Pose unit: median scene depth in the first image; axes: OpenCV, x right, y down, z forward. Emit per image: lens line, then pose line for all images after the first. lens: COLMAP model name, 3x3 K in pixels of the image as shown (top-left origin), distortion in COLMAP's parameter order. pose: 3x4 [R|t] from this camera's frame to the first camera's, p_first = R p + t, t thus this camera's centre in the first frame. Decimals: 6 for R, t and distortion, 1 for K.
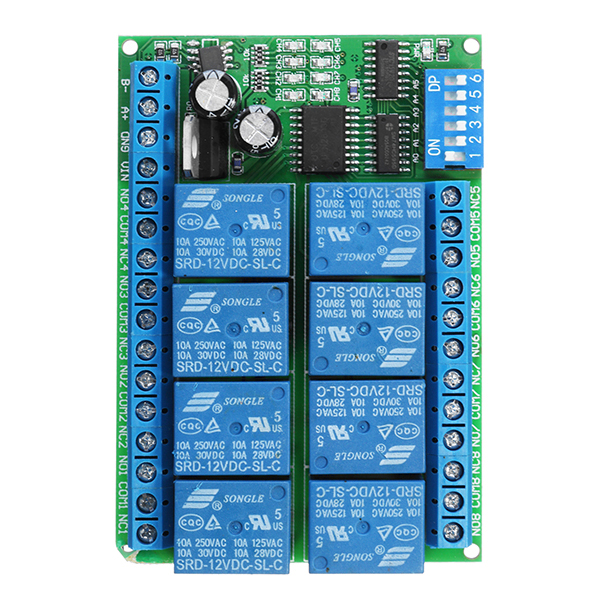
lens RADIAL K [[1789.6, 0, 302.6], [0, 1789.6, 226.7], [0, 0, 1]] dist [0.091197, 1.651684]
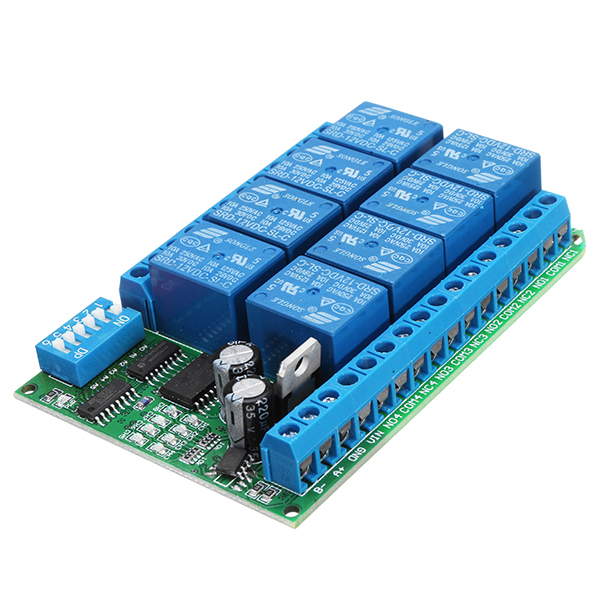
lens RADIAL K [[1938.5, 0, 300.0], [0, 1938.5, 300.0], [0, 0, 1]] dist [0.093501, 0.539302]
pose [[-0.779475, -0.296465, 0.551840, -0.647891], [0.620543, -0.485950, 0.615450, -0.690730], [0.085707, 0.822168, 0.562755, 0.370277]]
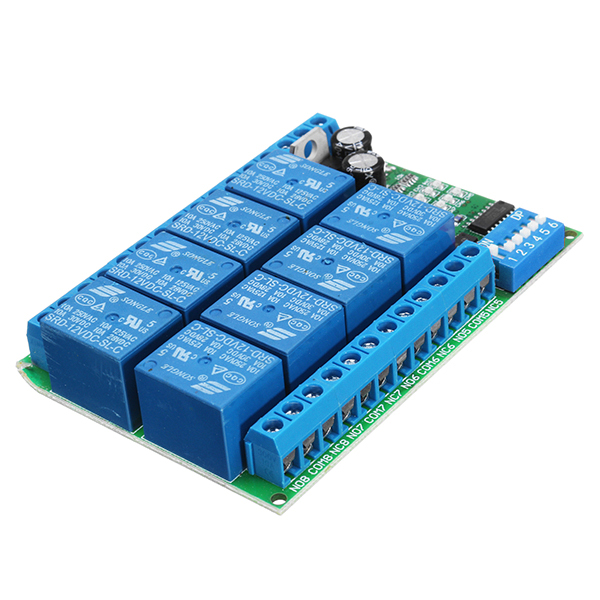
lens RADIAL K [[1789.6, 0, 302.6], [0, 1789.6, 226.7], [0, 0, 1]] dist [0.091197, 1.651684]
pose [[0.778555, 0.320141, -0.539779, 0.583449], [-0.621854, 0.509421, -0.594801, 0.680640], [0.084555, 0.798749, 0.595693, 0.347553]]
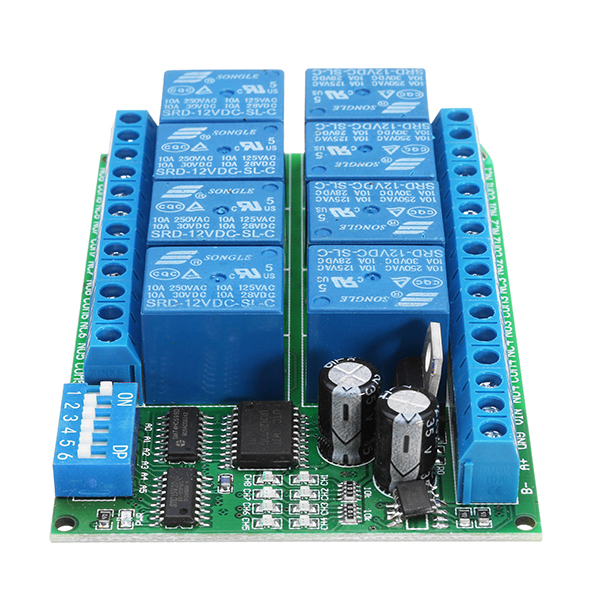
lens RADIAL K [[2307.8, 0, 300.0], [0, 2307.8, 300.0], [0, 0, 1]] dist [0.013568, -0.701566]
pose [[-0.999954, 0.009054, 0.003050, -0.007108], [-0.002598, -0.564902, 0.825154, -0.879997], [0.009194, 0.825108, 0.564900, 0.402720]]
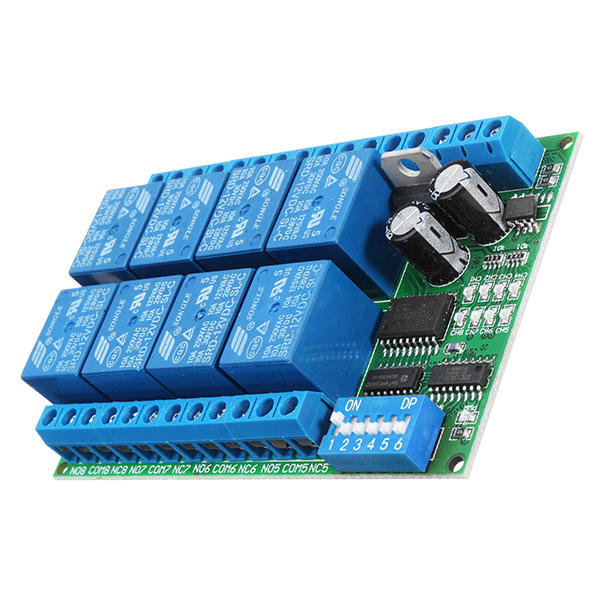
lens RADIAL K [[1938.5, 0, 300.0], [0, 1938.5, 300.0], [0, 0, 1]] dist [0.093501, 0.539302]
pose [[-0.327196, 0.830670, -0.450478, 0.487700], [-0.722964, 0.086924, 0.685396, -0.712284], [0.608495, 0.549938, 0.572103, 0.412035]]
